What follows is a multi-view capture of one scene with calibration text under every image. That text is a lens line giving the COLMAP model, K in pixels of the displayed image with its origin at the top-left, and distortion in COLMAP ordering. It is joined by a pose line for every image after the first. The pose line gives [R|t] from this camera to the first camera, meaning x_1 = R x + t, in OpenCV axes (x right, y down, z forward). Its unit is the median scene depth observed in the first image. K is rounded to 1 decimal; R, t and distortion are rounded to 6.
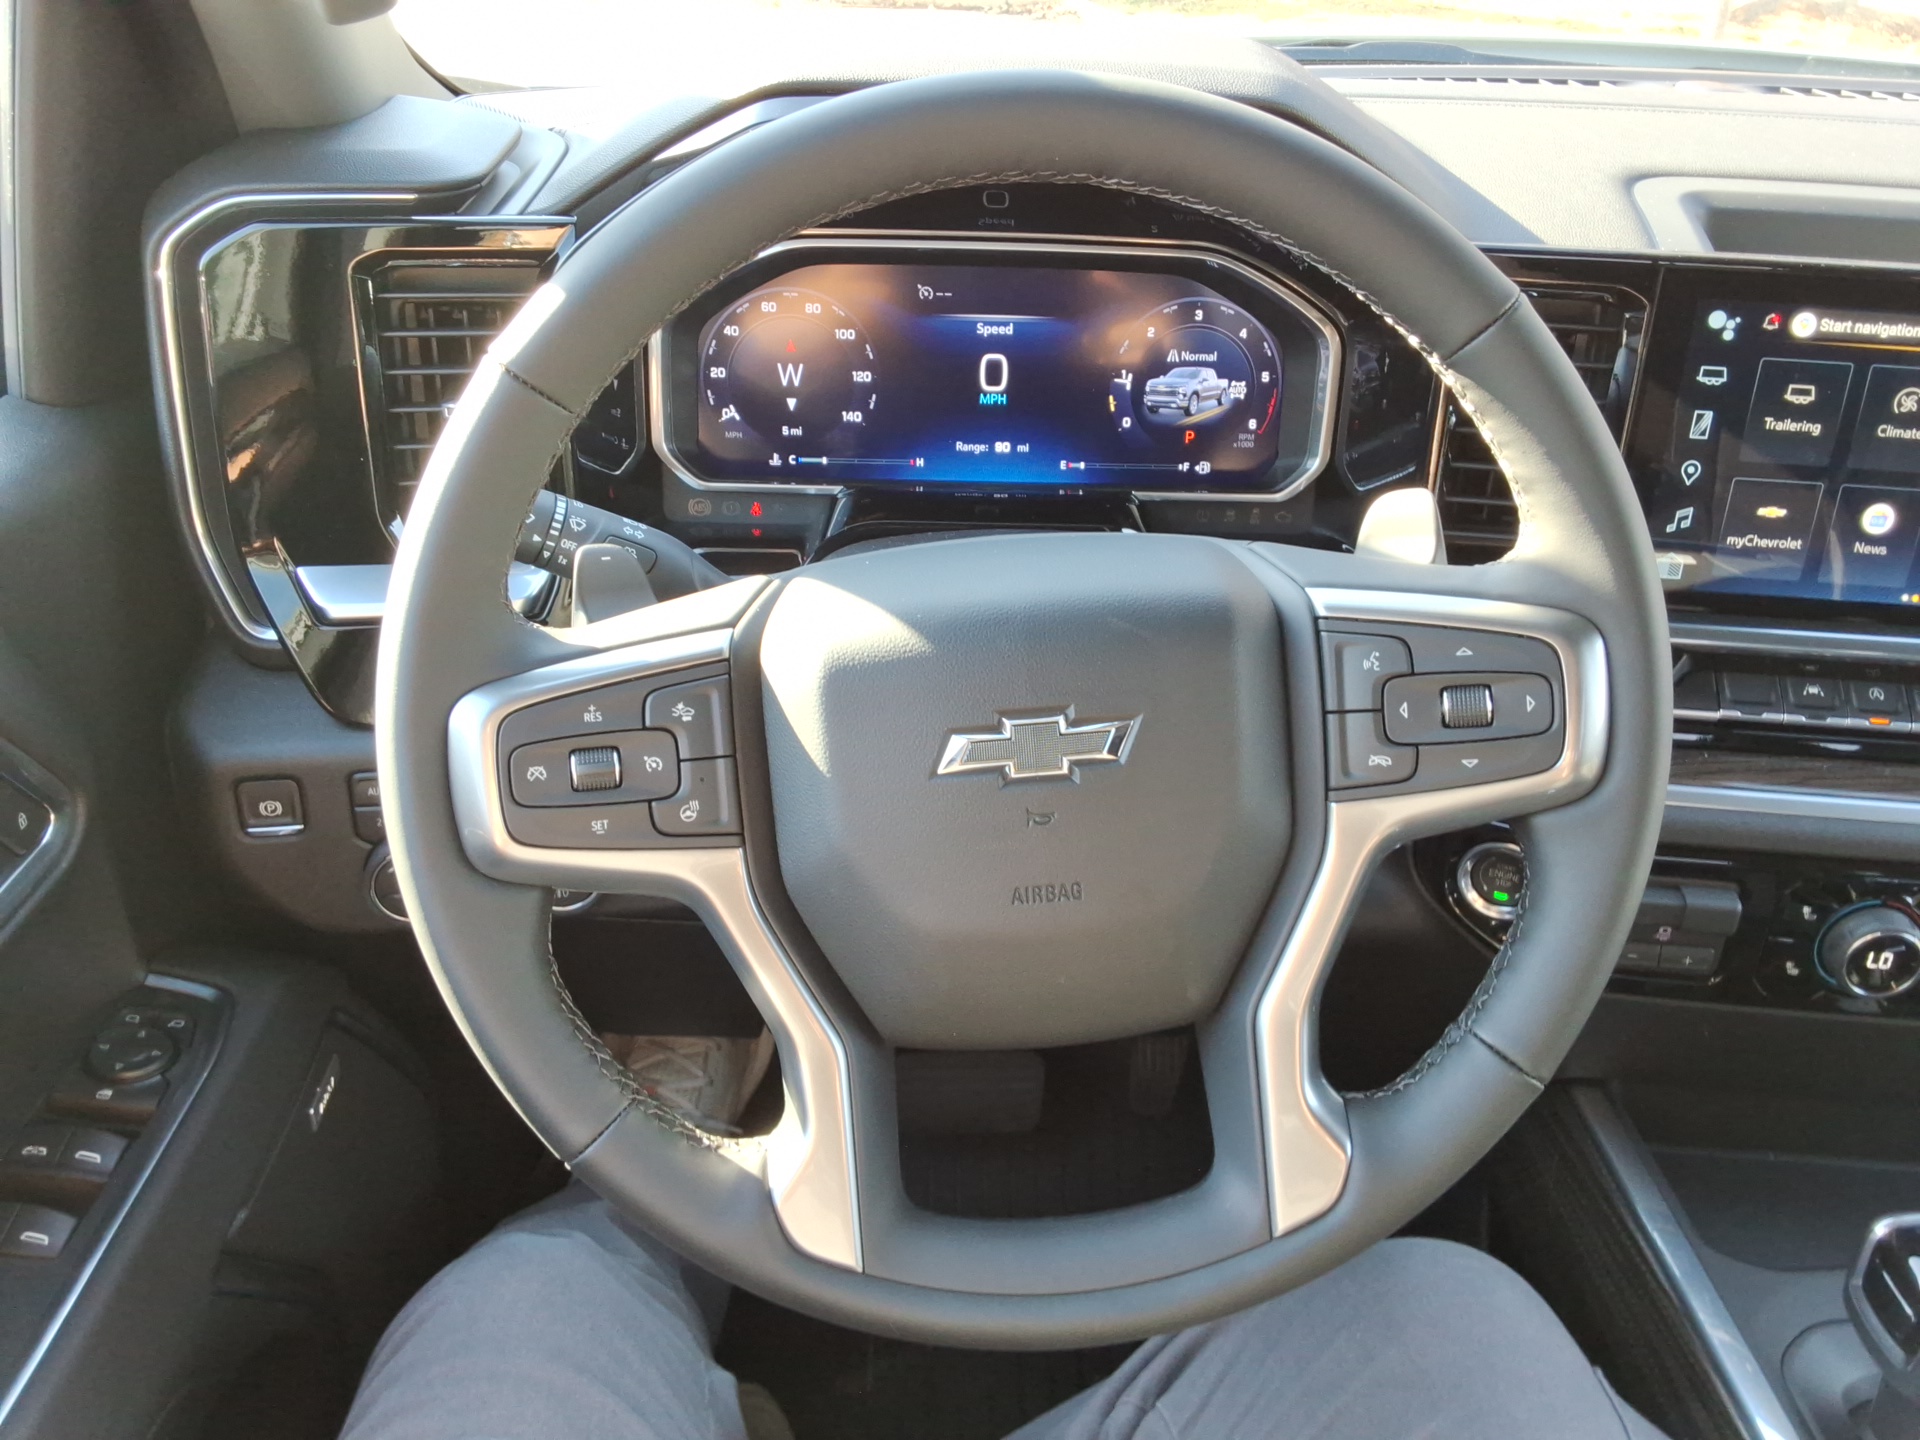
lens RADIAL K [[1563.4, 0, 968.7], [0, 1563.4, 705.4], [0, 0, 1]] dist [0.146577, -0.246119]
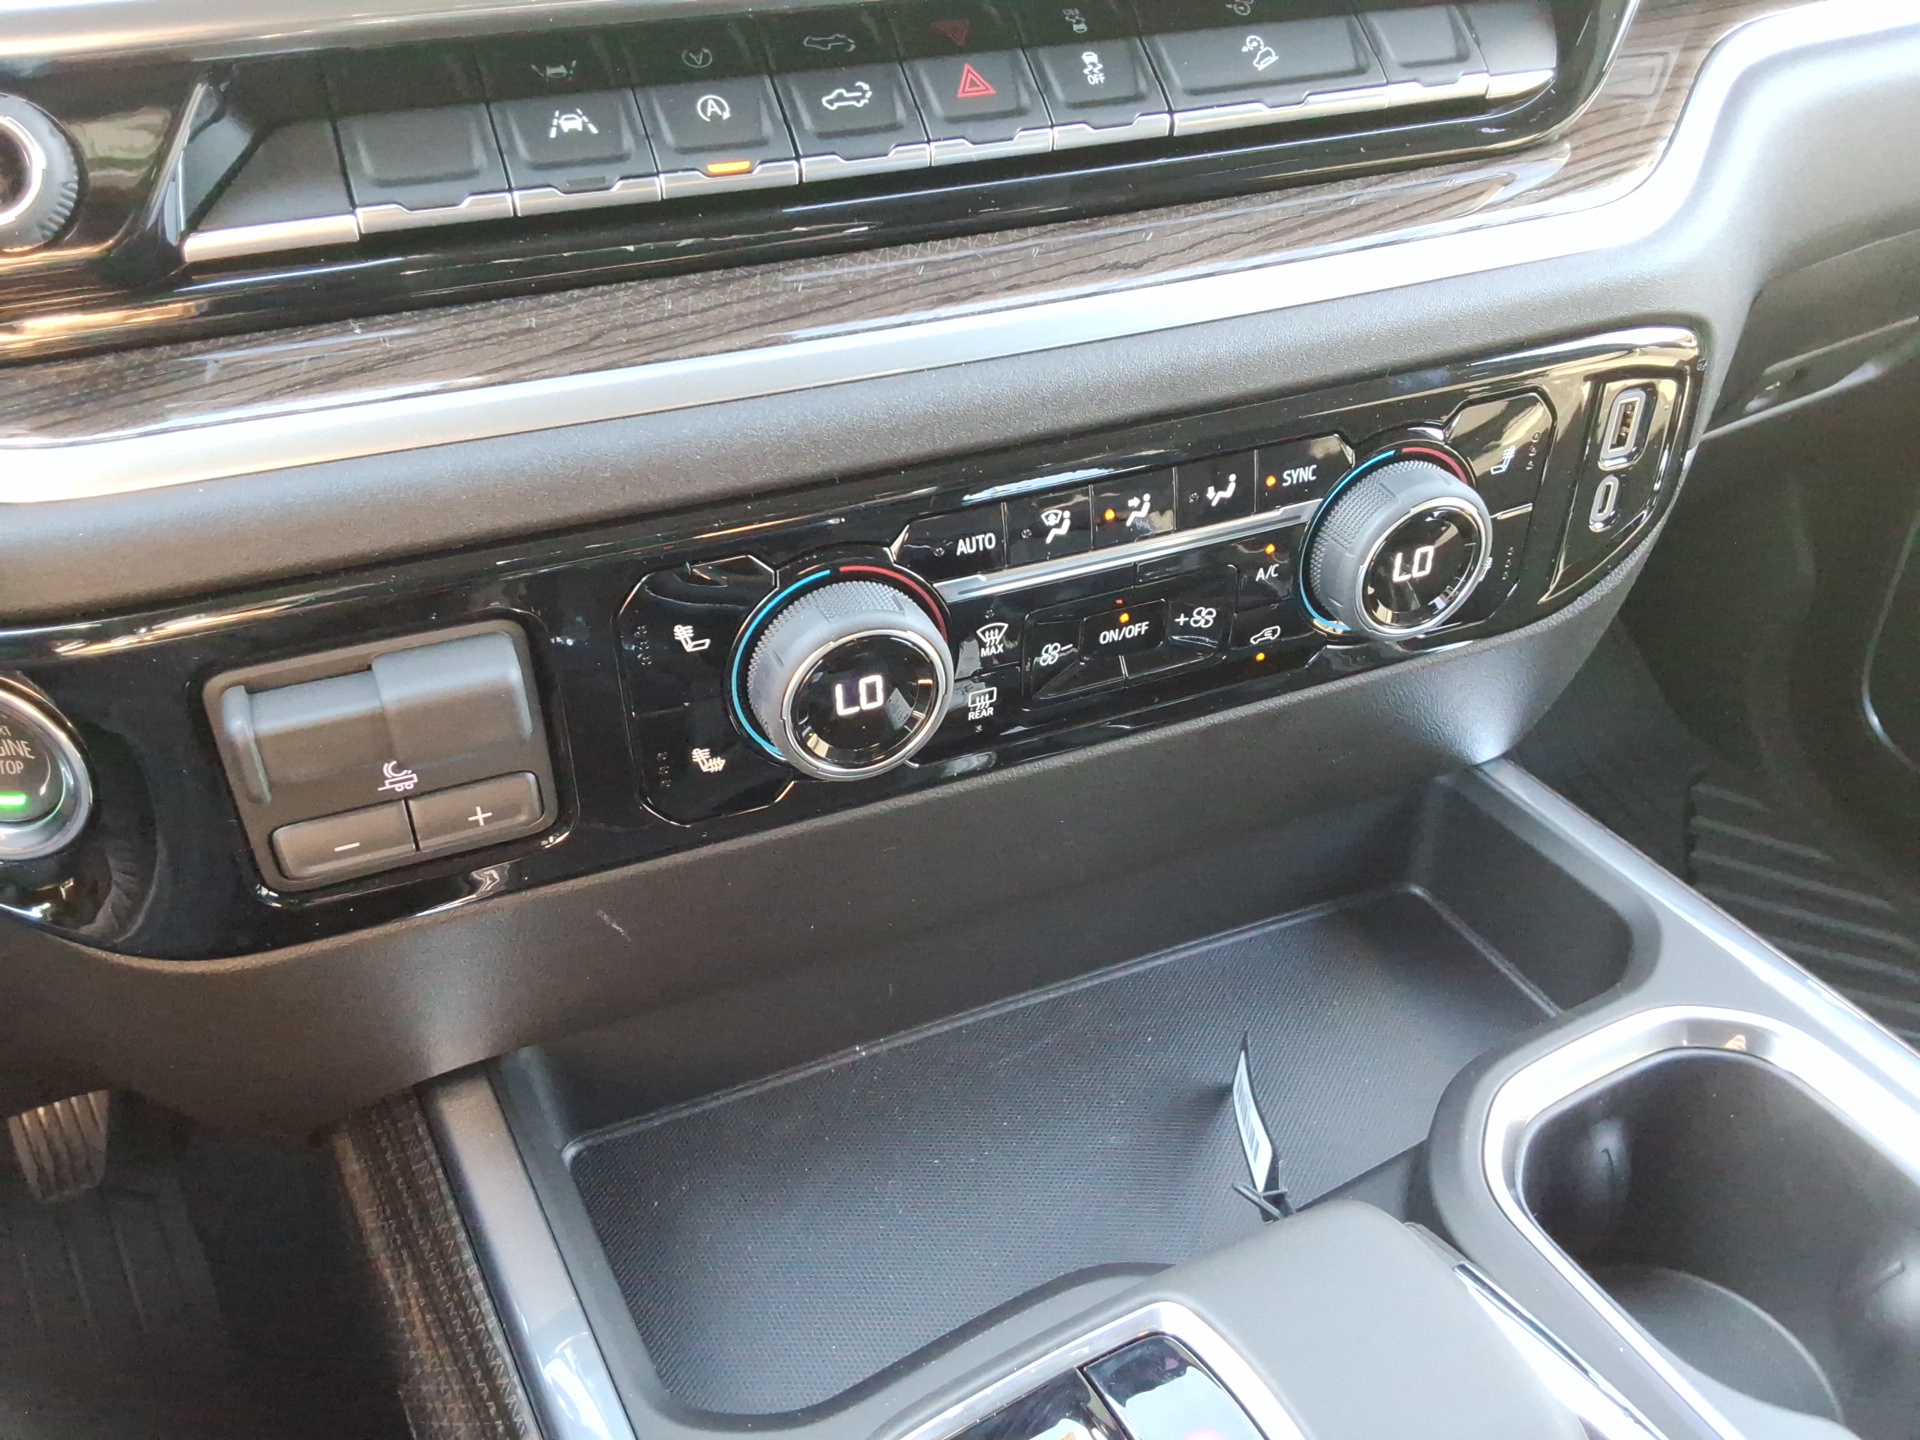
lens RADIAL K [[1575.7, 0, 991.7], [0, 1575.7, 694.3], [0, 0, 1]] dist [0.159881, -0.288313]
pose [[0.880588, -0.295897, 0.370148, 0.448628], [0.236902, 0.951365, 0.196930, 0.080853], [-0.410417, -0.085725, 0.907860, 0.587141]]
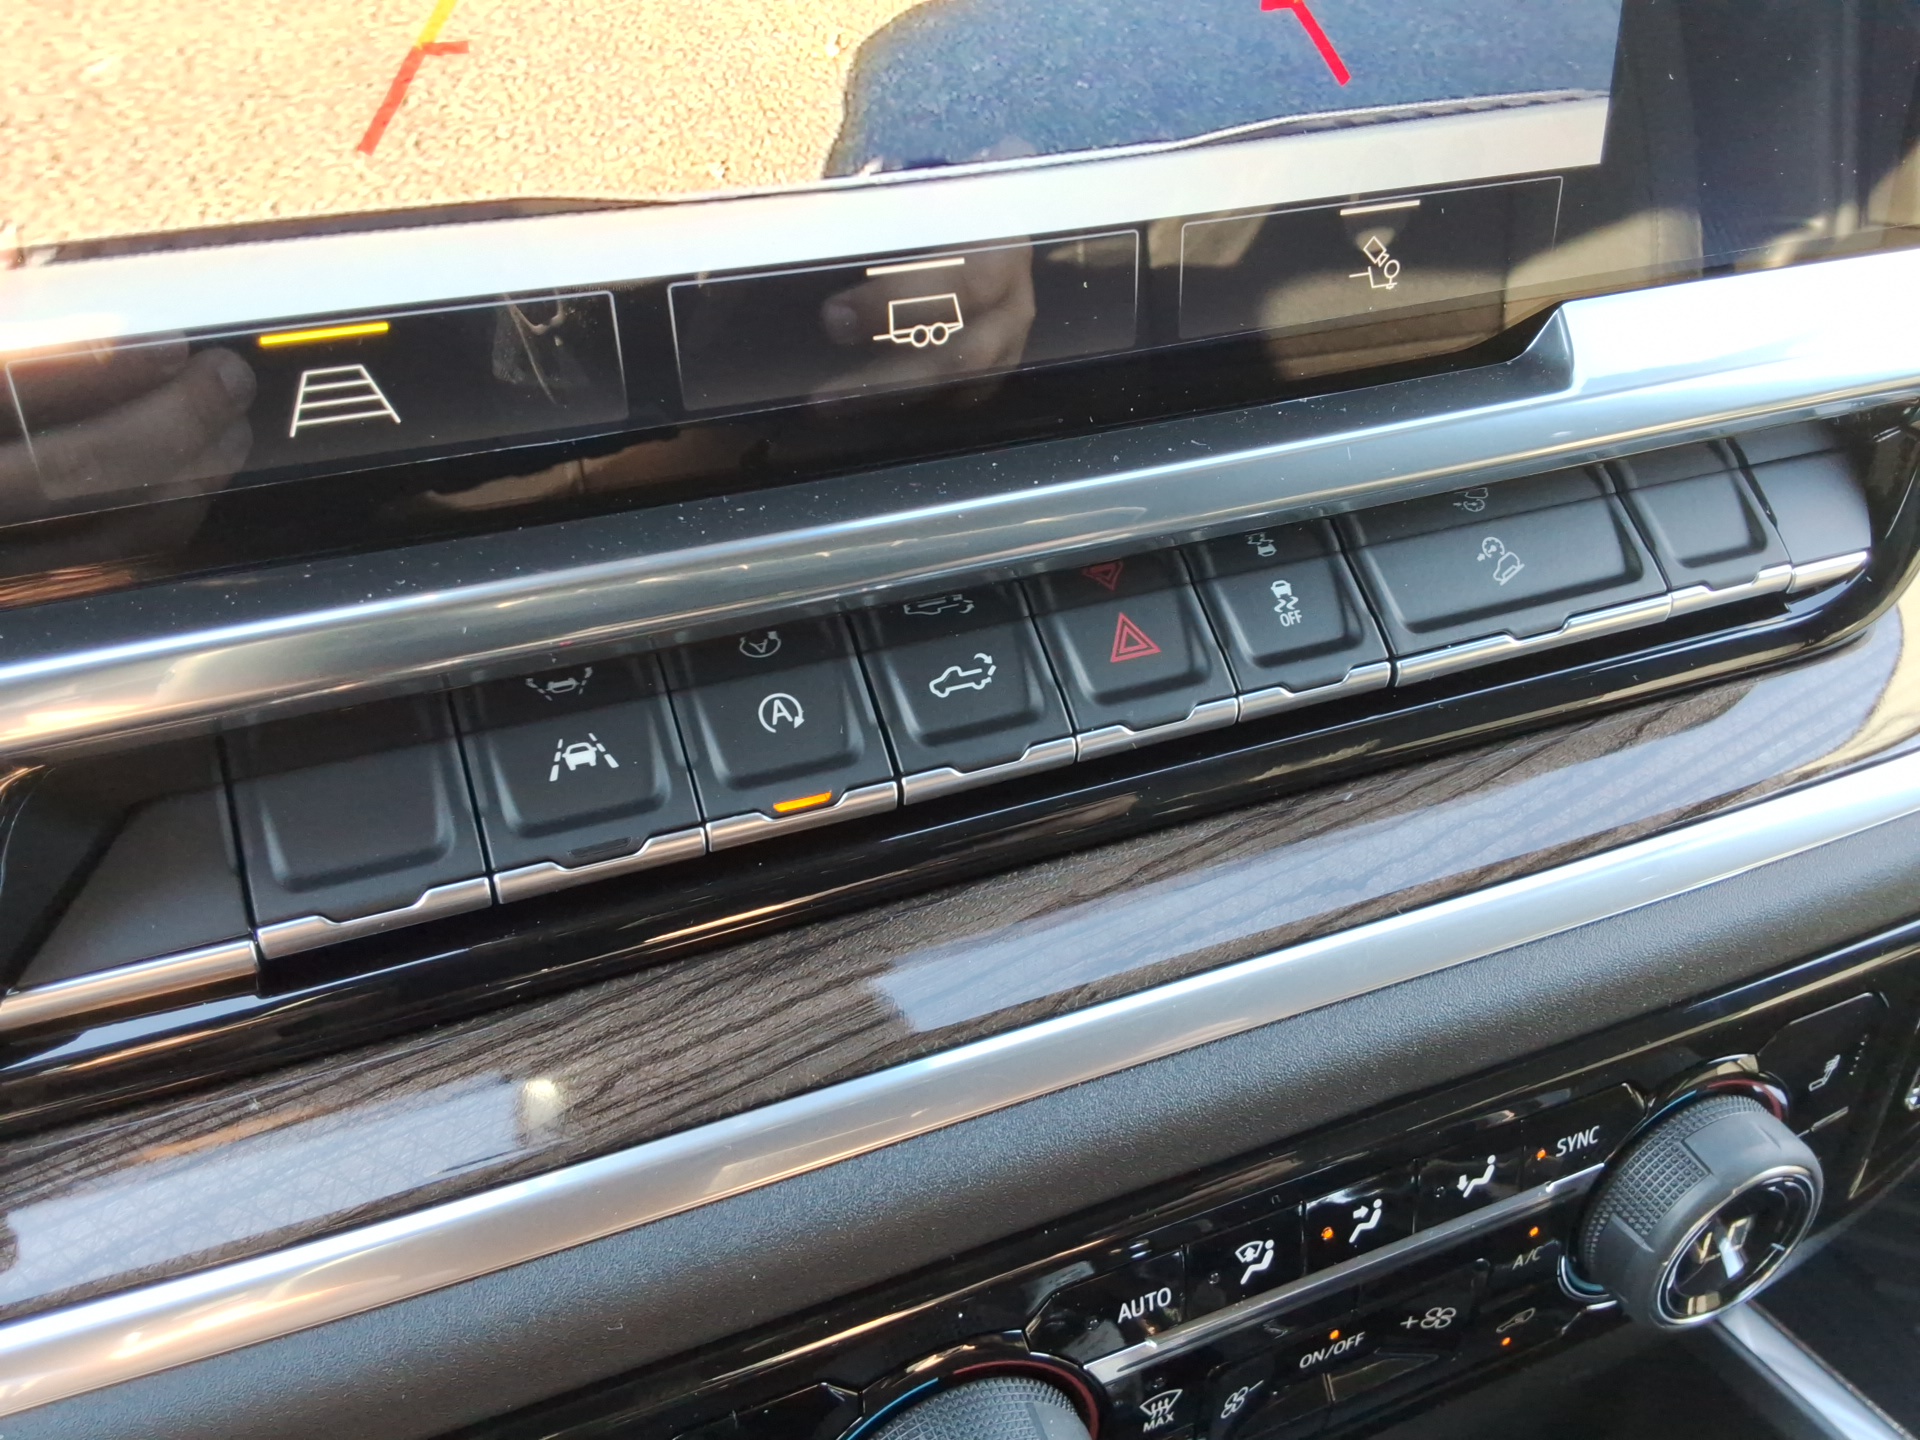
lens RADIAL K [[1575.7, 0, 991.7], [0, 1575.7, 694.3], [0, 0, 1]] dist [0.159881, -0.288313]
pose [[0.879133, -0.276430, 0.388216, 0.511555], [0.236965, 0.960307, 0.147170, -0.048626], [-0.413489, -0.037389, 0.909741, 0.739193]]
